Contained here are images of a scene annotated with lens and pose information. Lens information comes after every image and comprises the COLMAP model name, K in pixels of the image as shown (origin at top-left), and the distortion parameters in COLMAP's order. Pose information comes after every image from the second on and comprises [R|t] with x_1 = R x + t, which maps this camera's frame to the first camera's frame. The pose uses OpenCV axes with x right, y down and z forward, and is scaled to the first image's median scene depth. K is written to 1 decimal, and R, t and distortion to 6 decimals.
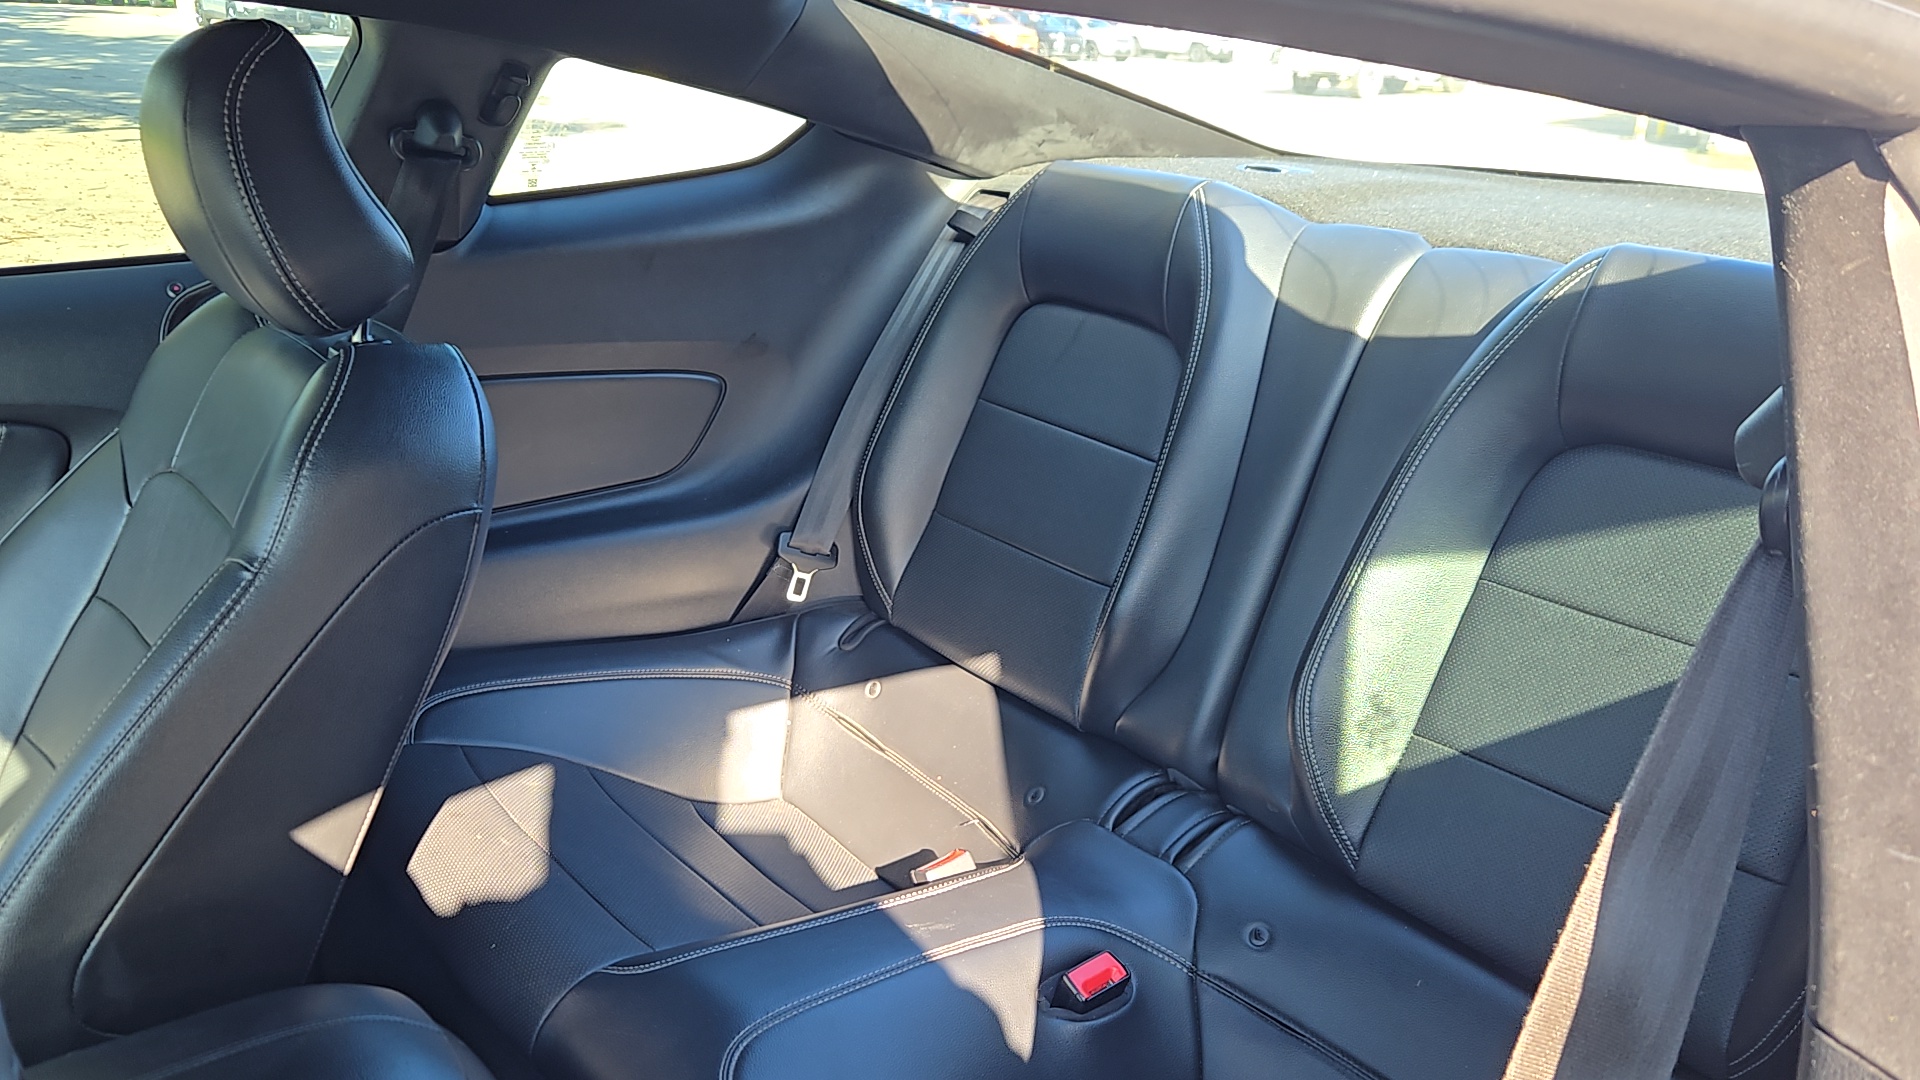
lens RADIAL K [[1590.0, 0, 963.2], [0, 1590.0, 534.9], [0, 0, 1]] dist [0.005042, -0.002093]
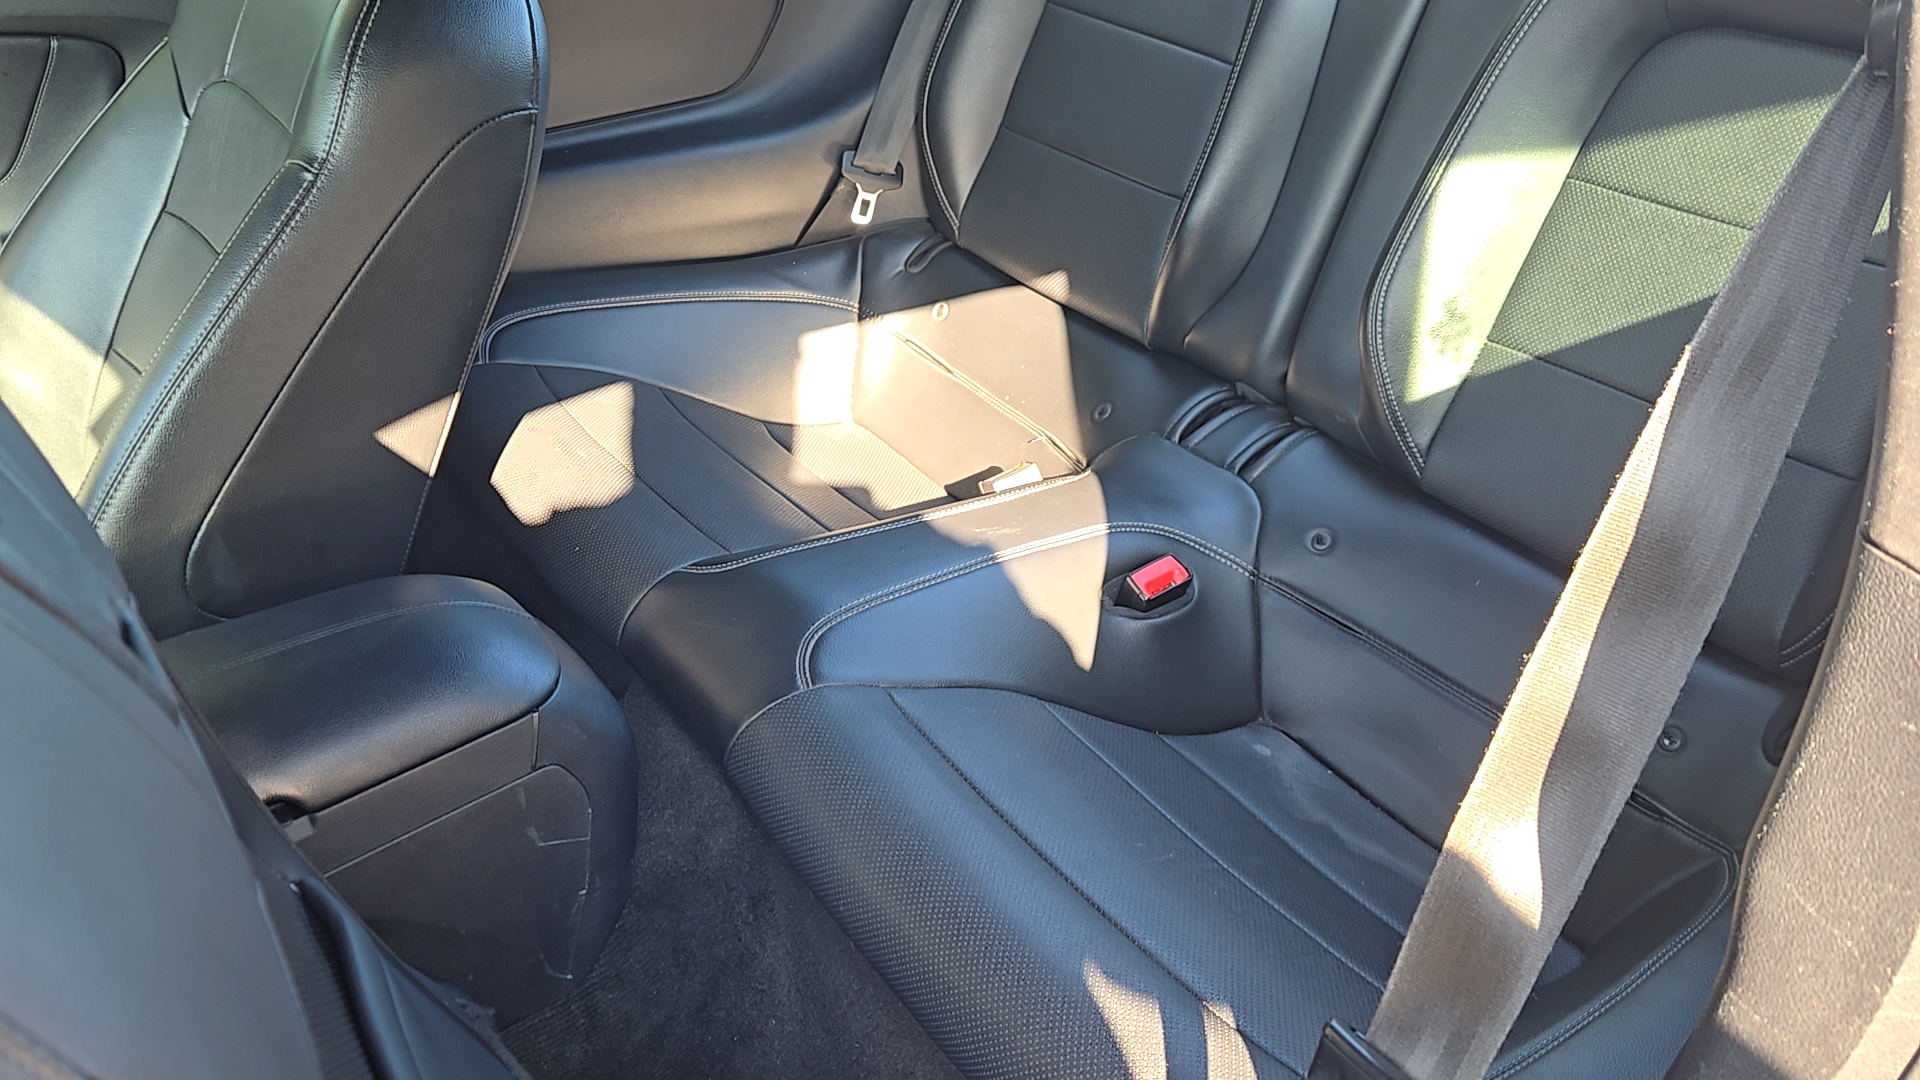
lens RADIAL K [[1592.4, 0, 960.0], [0, 1592.4, 540.0], [0, 0, 1]] dist [0.006765, -0.009684]
pose [[0.998868, -0.000042, -0.047572, 0.003970], [0.010362, 0.976180, 0.216712, 0.028376], [0.046430, -0.216960, 0.975076, -0.002626]]
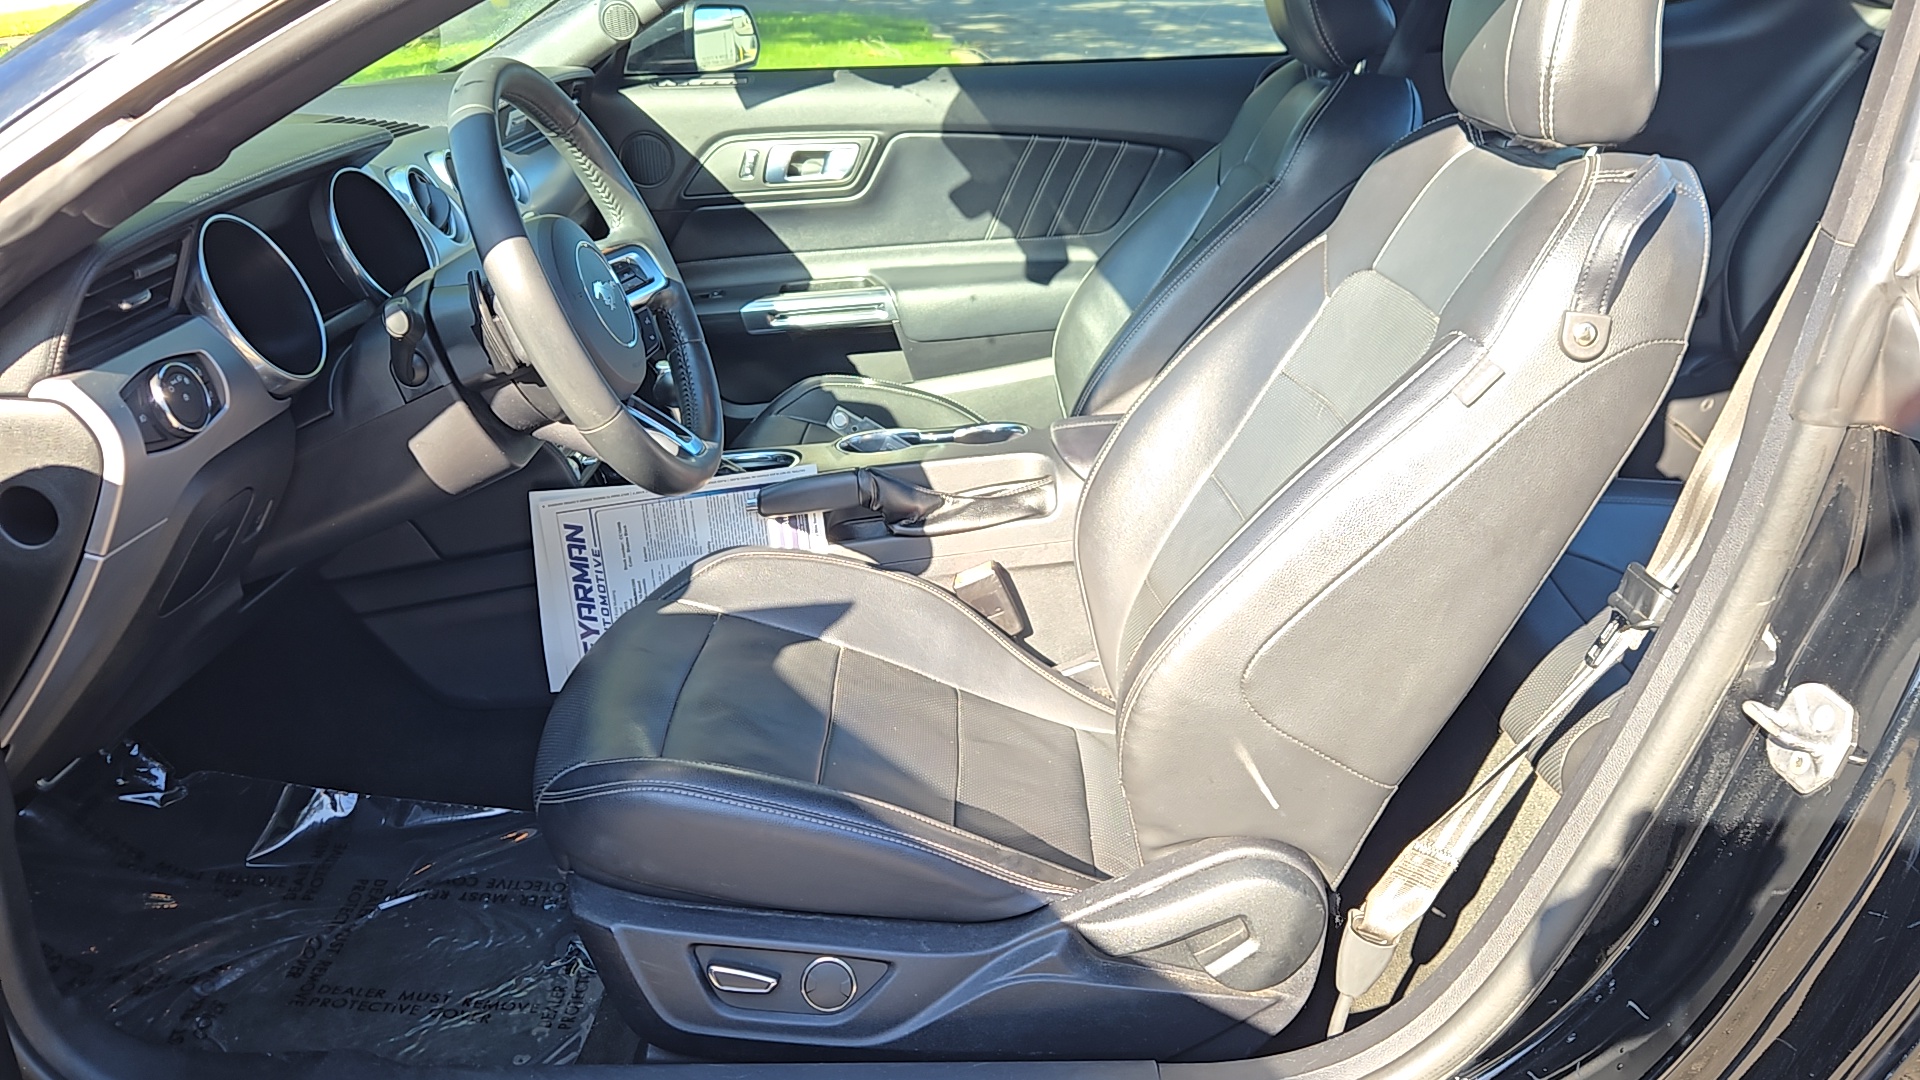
lens RADIAL K [[1591.2, 0, 963.7], [0, 1591.2, 536.1], [0, 0, 1]] dist [0.007200, -0.005600]
pose [[0.789051, 0.179600, -0.587488, 0.331008], [-0.158881, 0.983435, 0.087252, 0.248196], [0.593427, 0.024494, 0.804515, -0.531562]]
